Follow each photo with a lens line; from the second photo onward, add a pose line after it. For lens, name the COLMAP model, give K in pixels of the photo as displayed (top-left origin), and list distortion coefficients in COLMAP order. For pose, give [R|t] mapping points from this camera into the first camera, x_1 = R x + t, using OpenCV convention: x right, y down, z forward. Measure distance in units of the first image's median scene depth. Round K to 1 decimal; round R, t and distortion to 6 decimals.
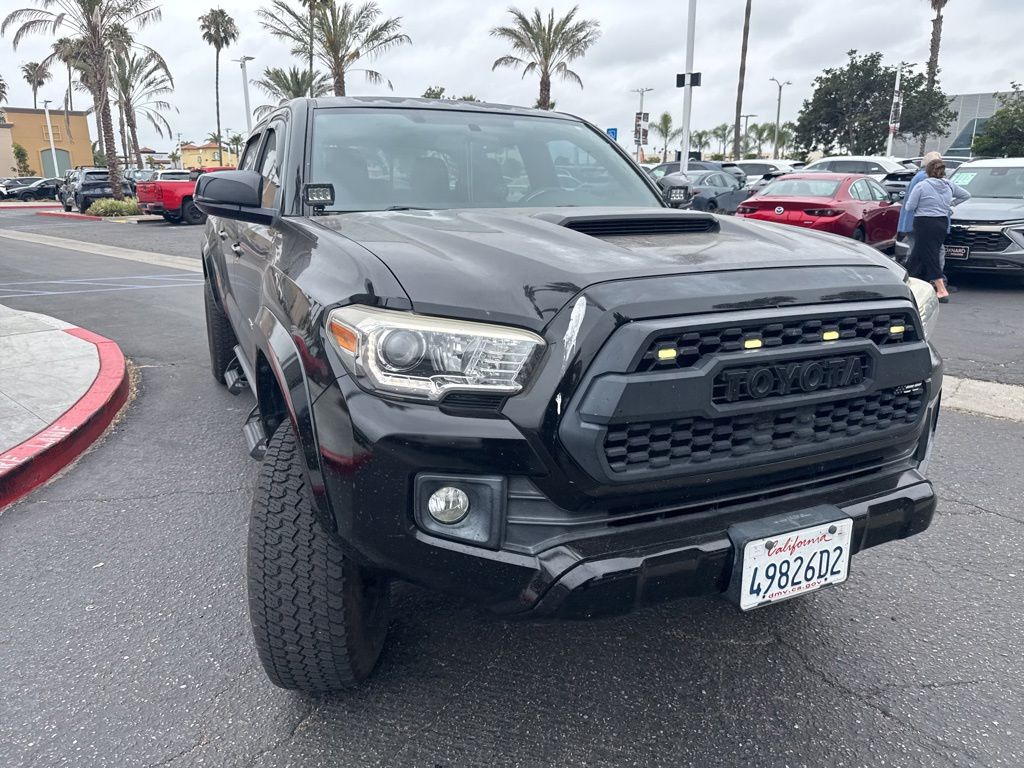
lens RADIAL K [[706.5, 0, 507.1], [0, 706.5, 381.4], [0, 0, 1]] dist [0.005838, -0.008438]
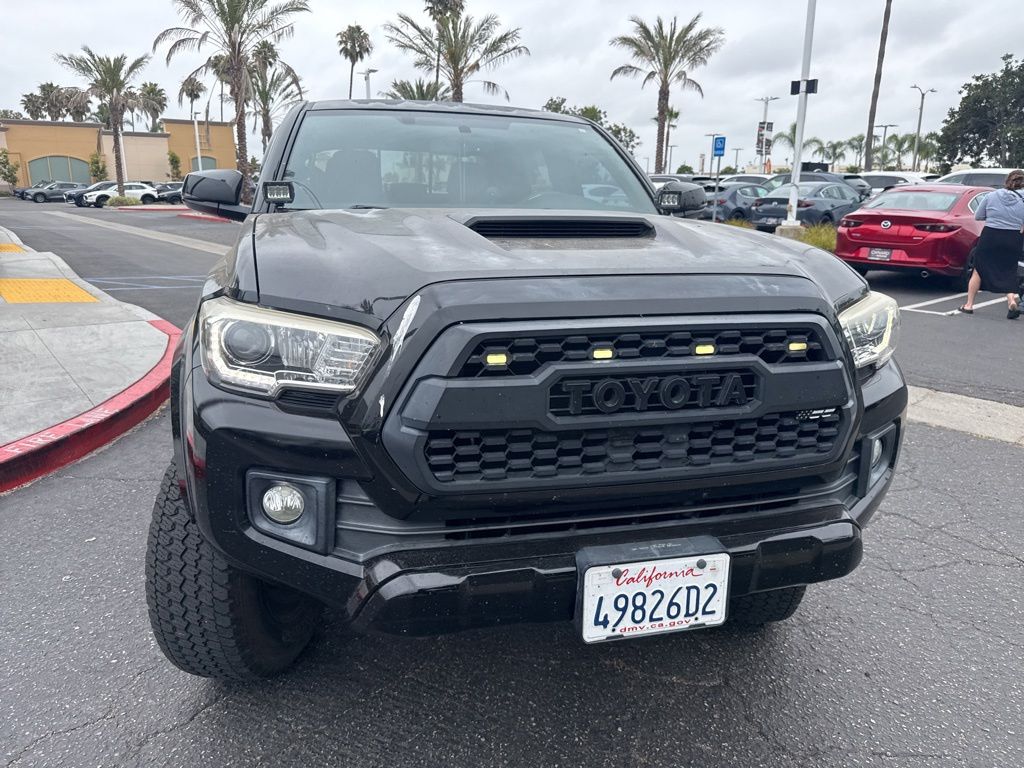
lens RADIAL K [[706.9, 0, 512.6], [0, 706.9, 382.8], [0, 0, 1]] dist [0.020104, -0.026604]
pose [[0.987552, 0.052490, -0.148279, 0.110027], [-0.054328, 0.998488, -0.008369, -0.000298], [0.147615, 0.016320, 0.988910, 0.020831]]
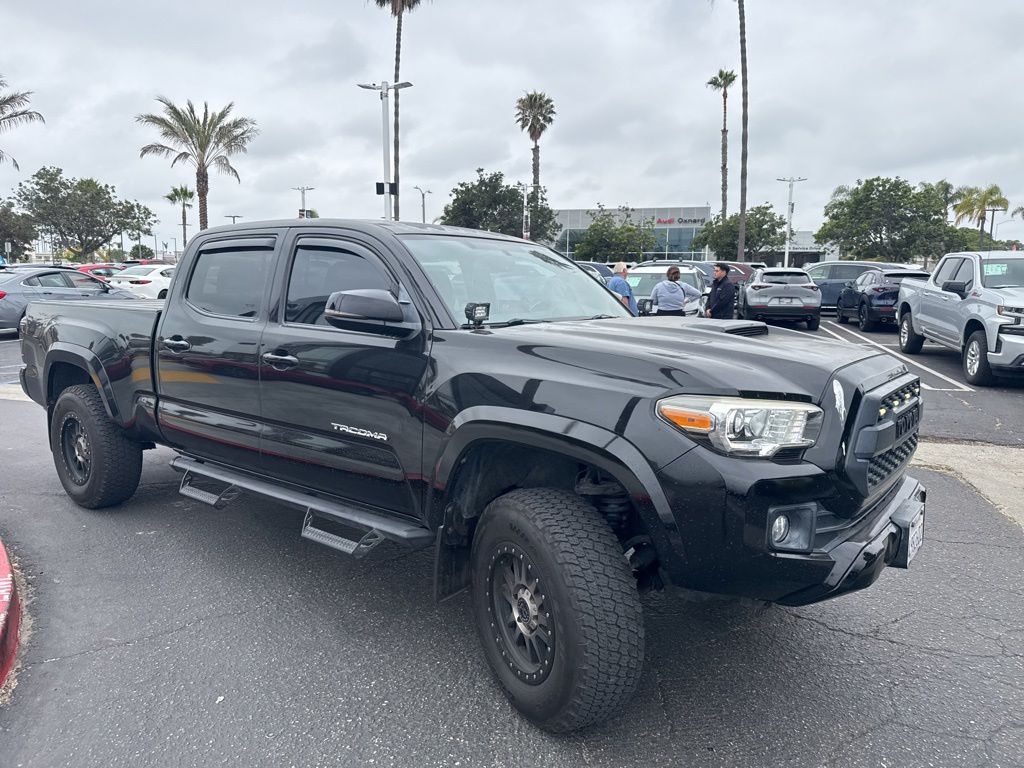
lens RADIAL K [[695.9, 0, 489.4], [0, 695.9, 395.4], [0, 0, 1]] dist [0.080361, -0.092825]
pose [[0.893301, -0.064643, 0.444786, -0.370580], [0.110716, 0.990757, -0.078370, -0.014064], [-0.435609, 0.119253, 0.892202, -0.019153]]
